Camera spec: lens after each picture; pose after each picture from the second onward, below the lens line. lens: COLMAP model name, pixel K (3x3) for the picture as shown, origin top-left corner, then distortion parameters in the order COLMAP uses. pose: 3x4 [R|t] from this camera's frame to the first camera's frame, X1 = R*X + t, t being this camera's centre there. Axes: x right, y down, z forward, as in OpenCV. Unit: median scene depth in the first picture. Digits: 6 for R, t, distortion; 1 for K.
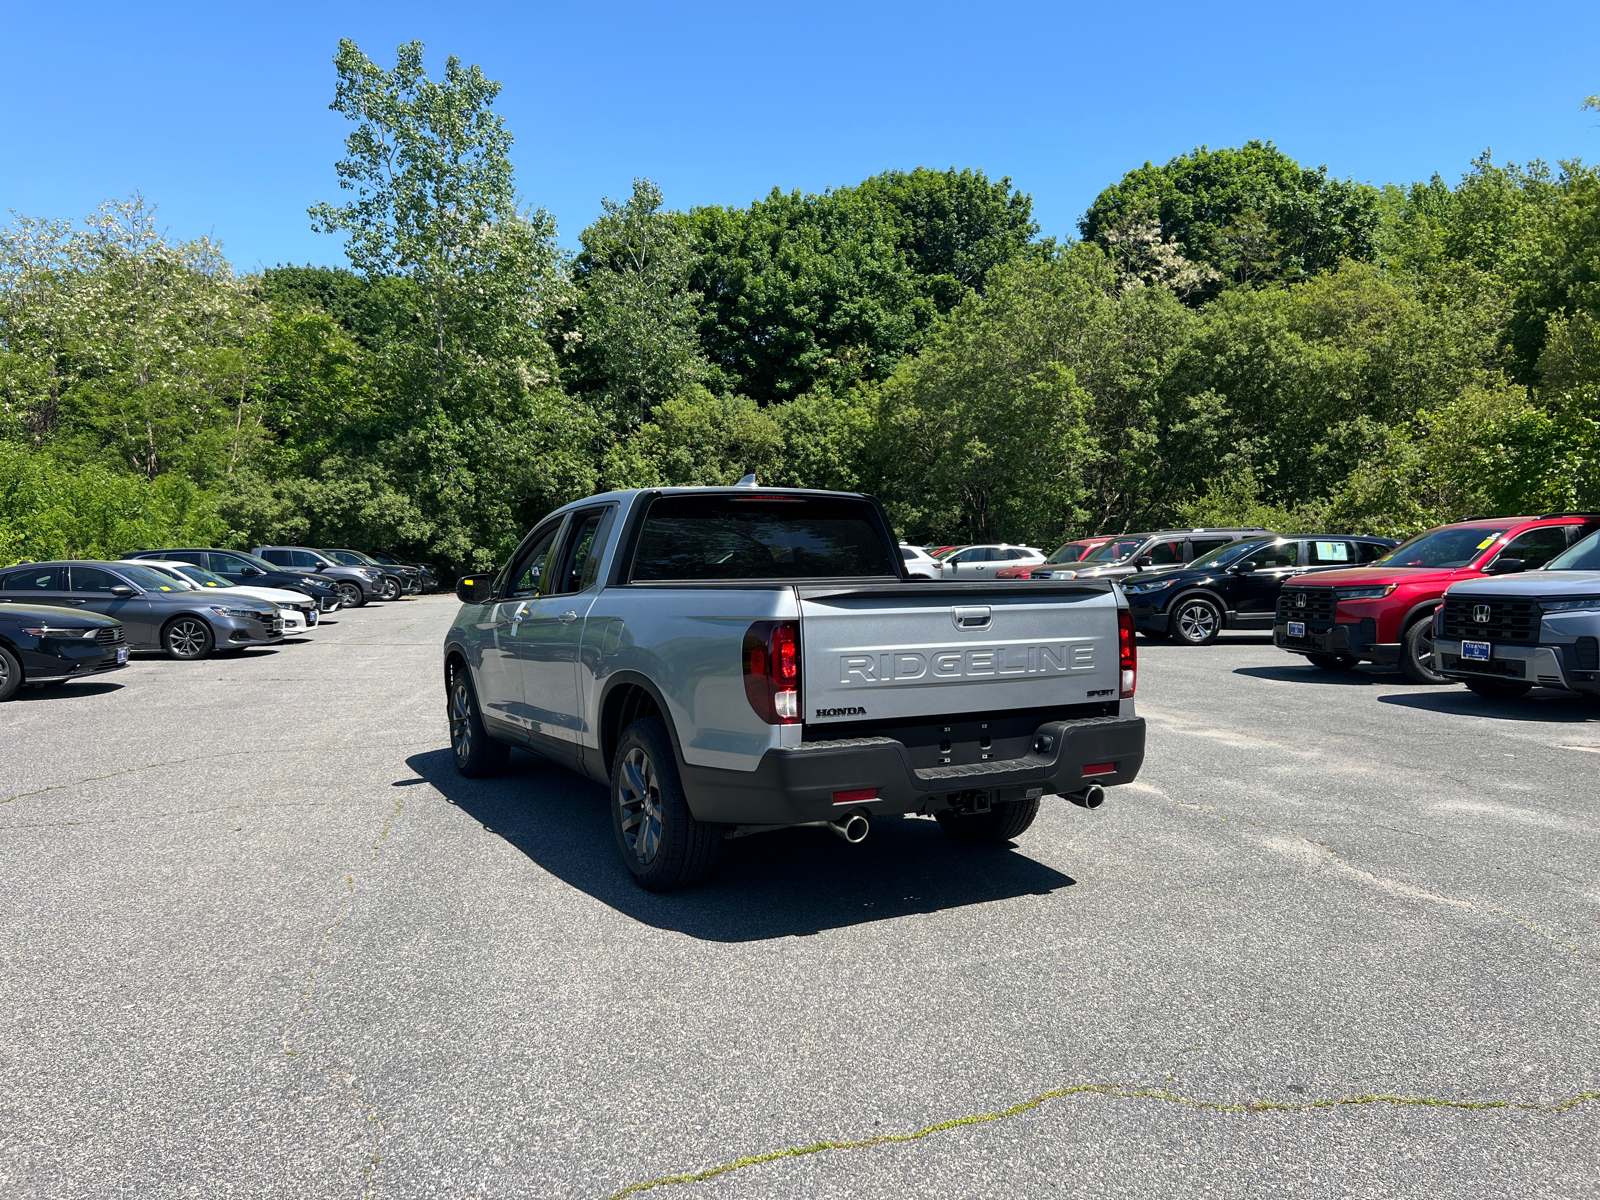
lens RADIAL K [[1223.1, 0, 769.5], [0, 1223.1, 606.0], [0, 0, 1]] dist [0.051894, -0.100592]
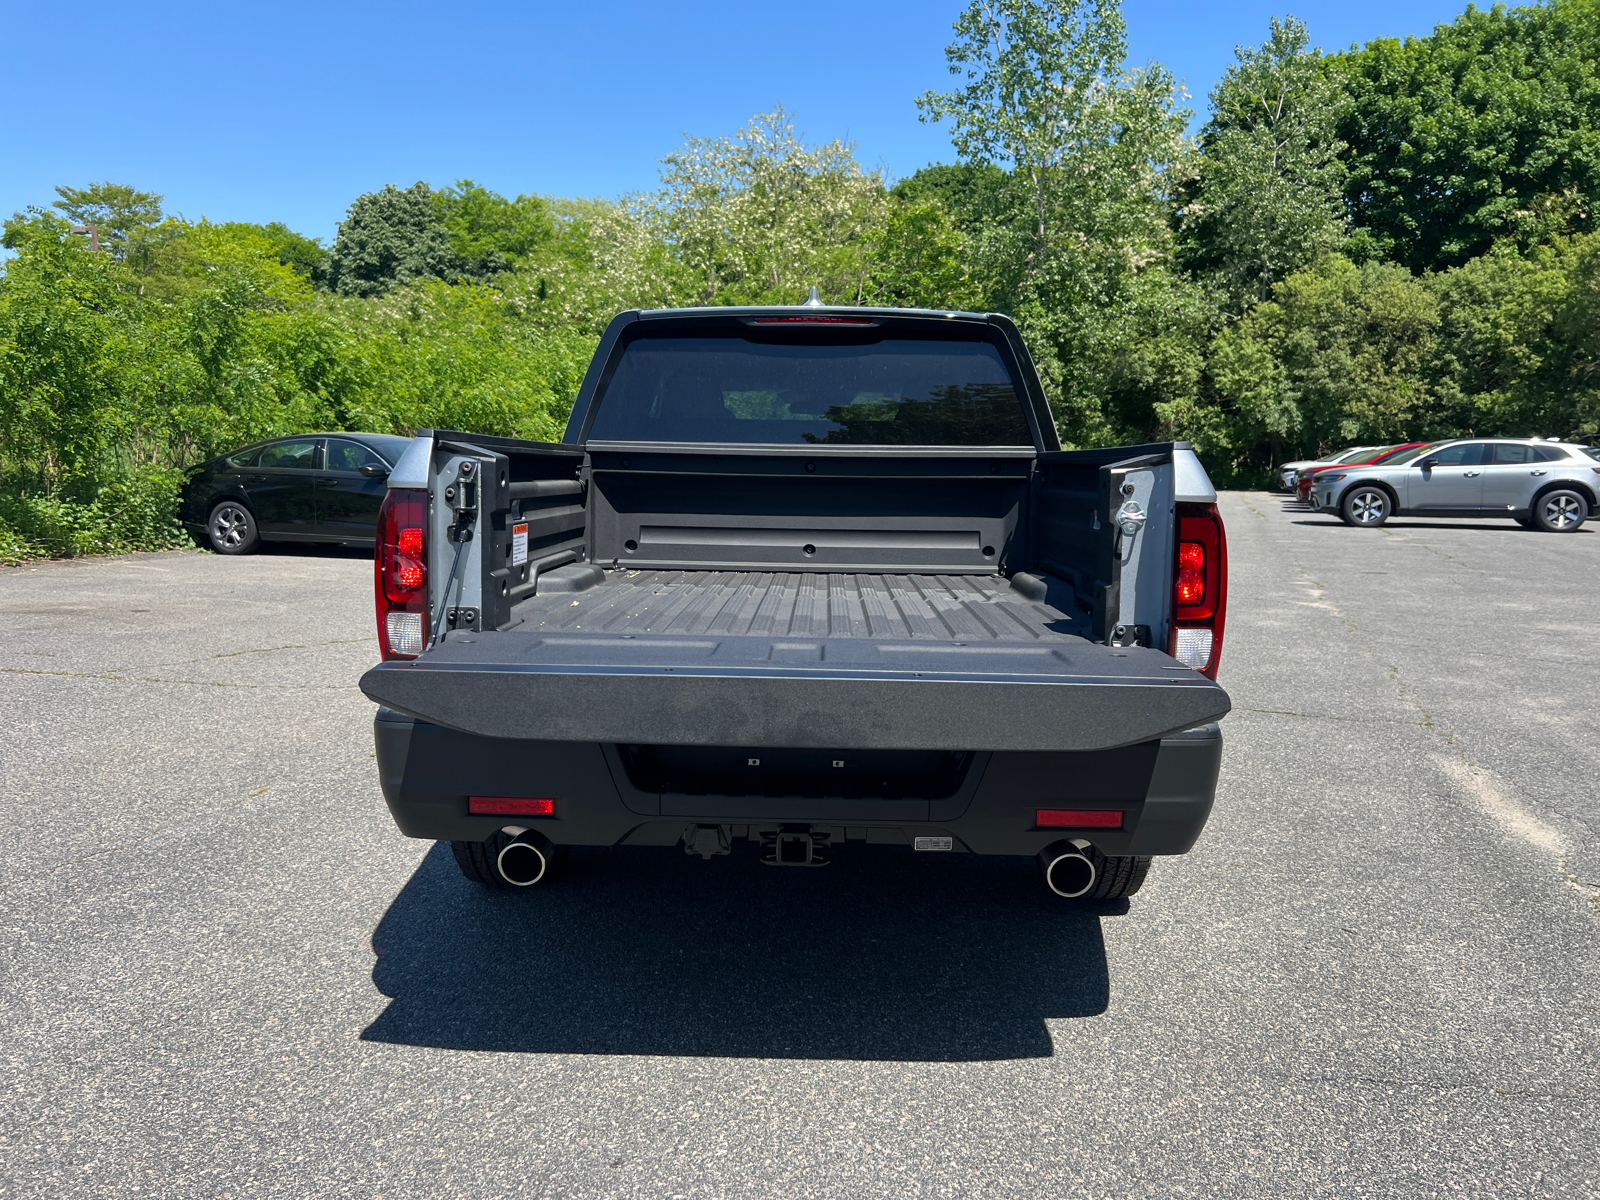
lens RADIAL K [[1205.3, 0, 792.7], [0, 1205.3, 605.1], [0, 0, 1]] dist [0.008784, -0.000627]
pose [[0.865572, 0.081060, -0.494181, 0.054491], [-0.040393, 0.994898, 0.092443, 0.000726], [0.499154, -0.060055, 0.864430, 0.070555]]
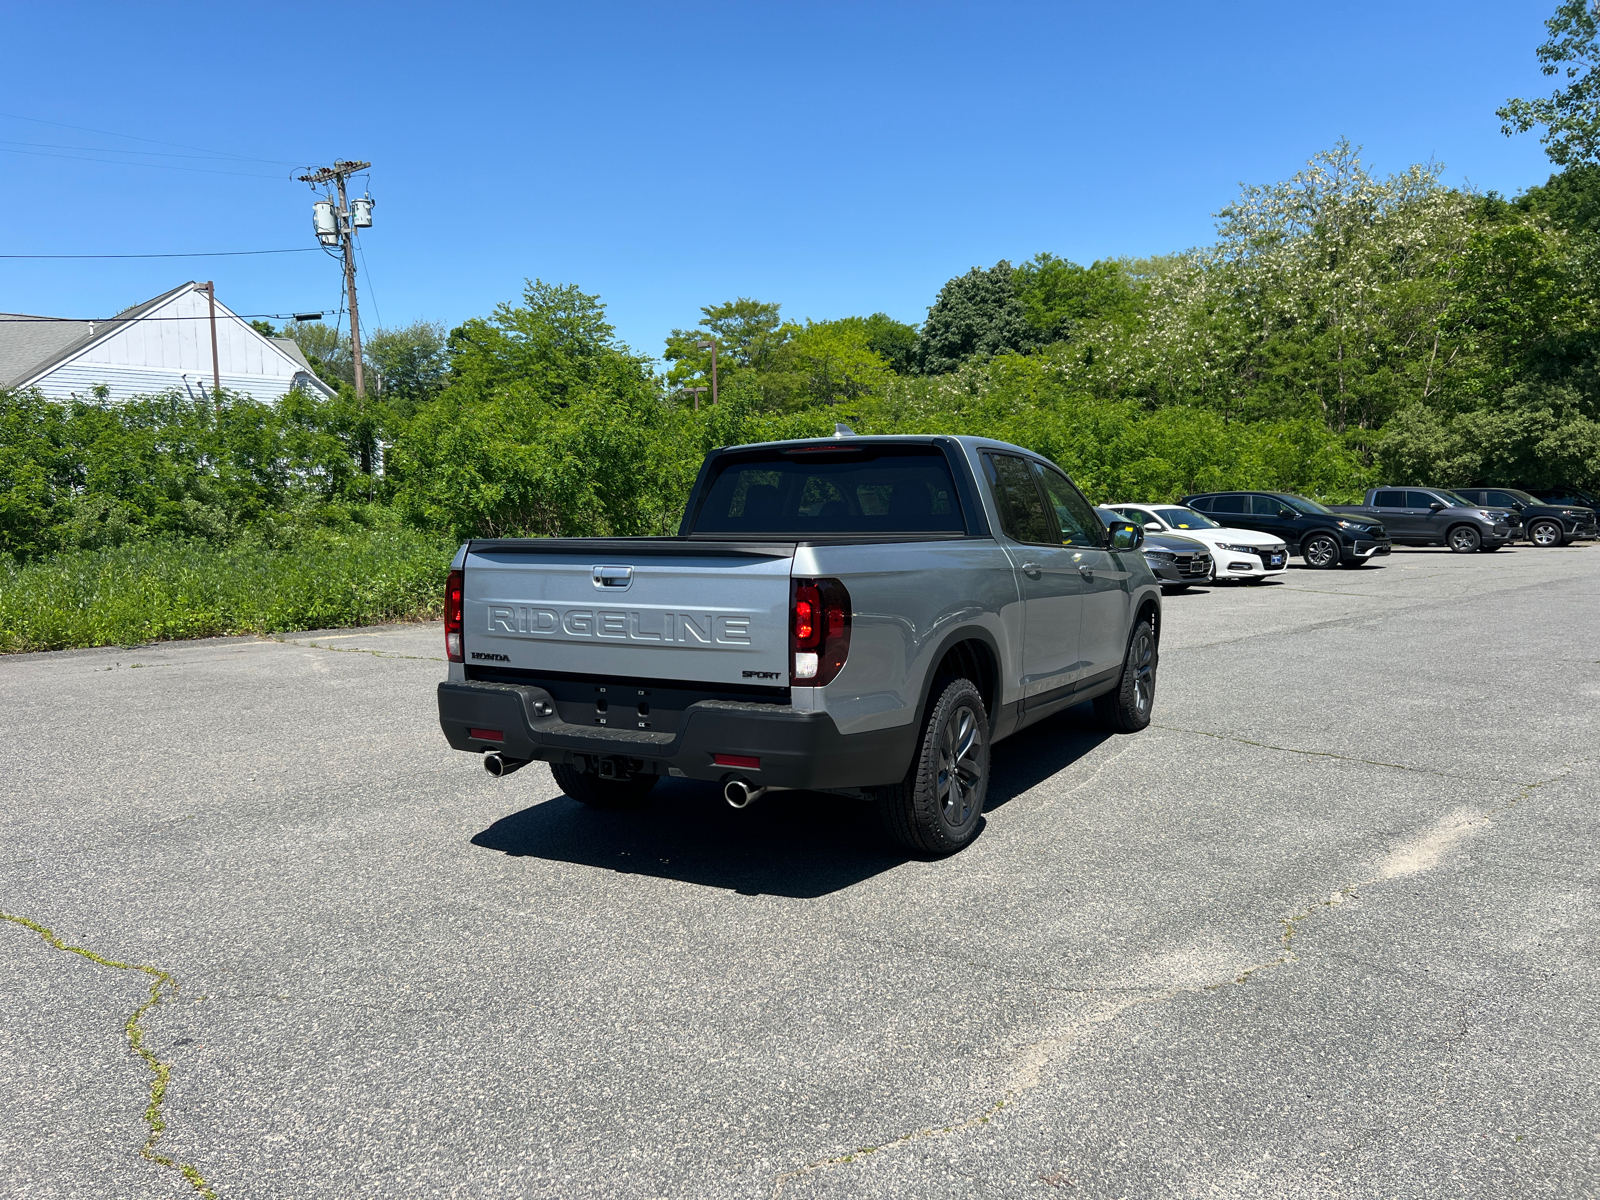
lens RADIAL K [[1214.0, 0, 800.0], [0, 1214.0, 600.0], [0, 0, 1]] dist [0.063387, -0.088467]
pose [[0.524702, 0.062862, -0.848962, 0.136859], [-0.023930, 0.997965, 0.059105, -0.004317], [0.850950, -0.010697, 0.525138, 0.080445]]
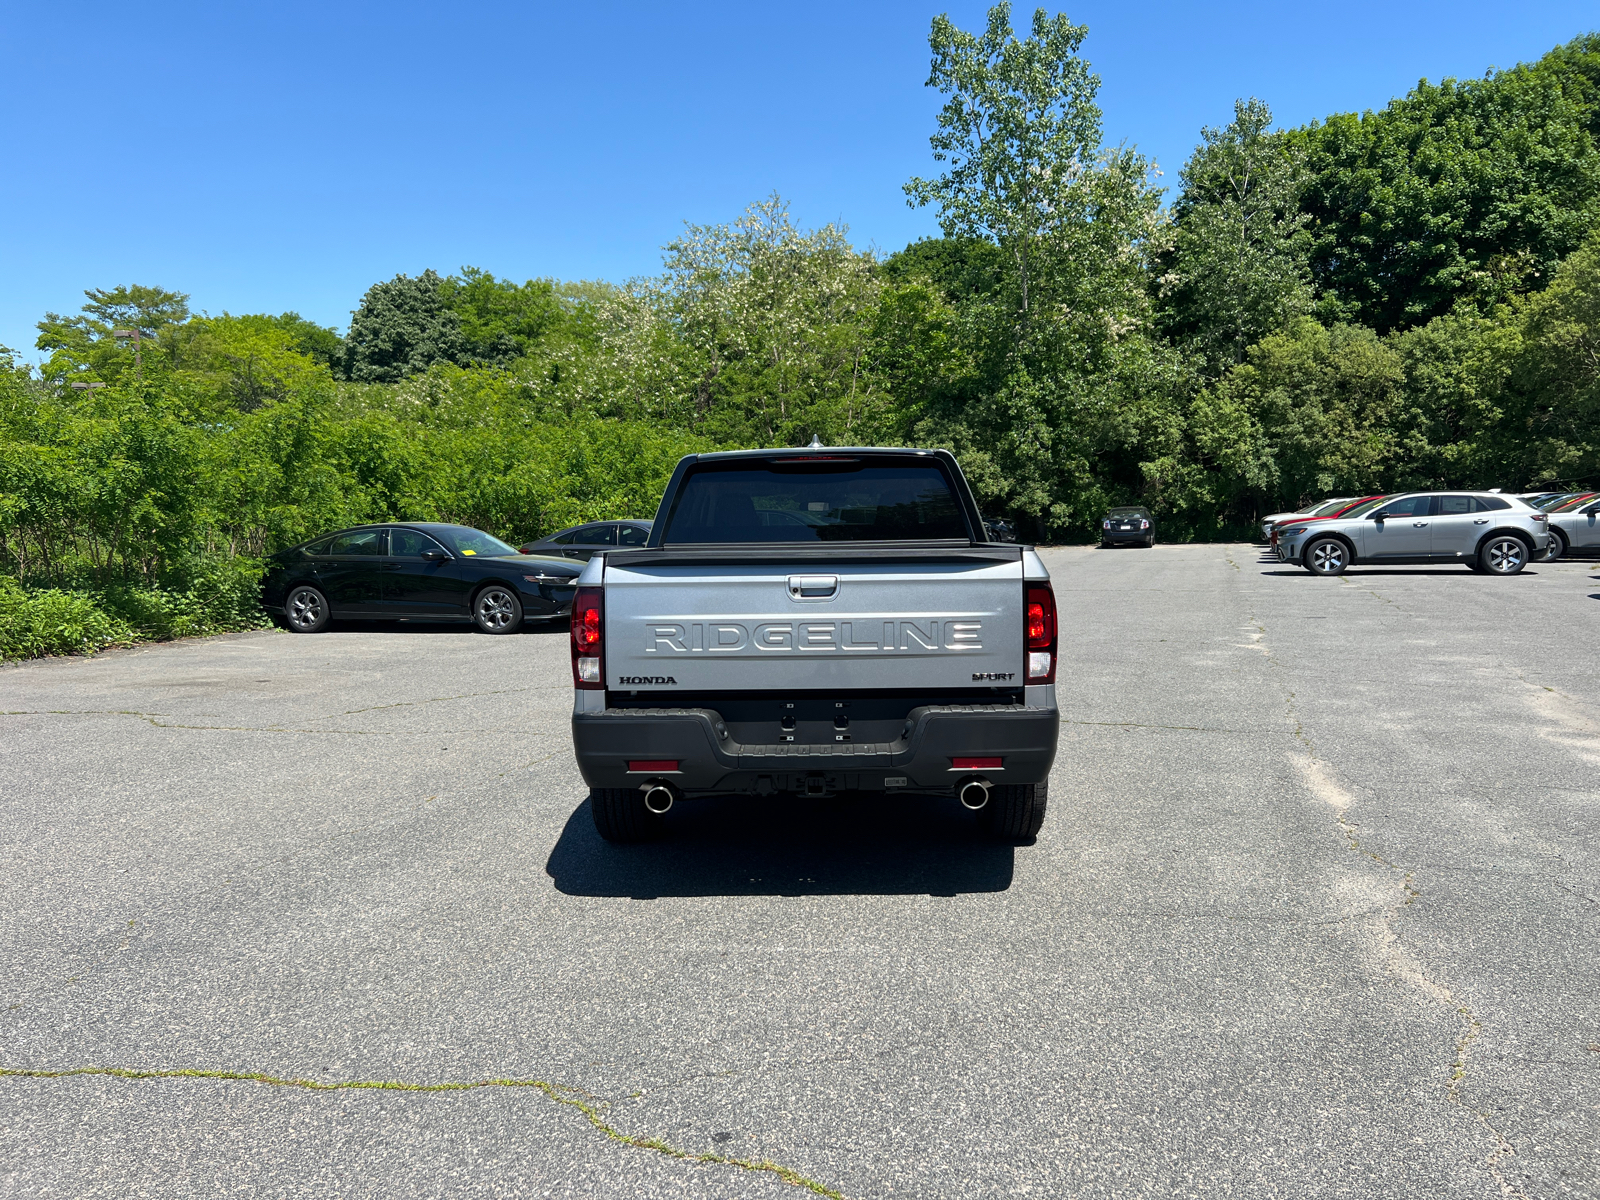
lens RADIAL K [[1214.0, 0, 800.0], [0, 1214.0, 600.0], [0, 0, 1]] dist [0.063387, -0.088467]
pose [[0.867179, 0.026133, -0.497311, 0.079463], [-0.009051, 0.999284, 0.036728, -0.001961], [0.497915, -0.027349, 0.866795, 0.025214]]
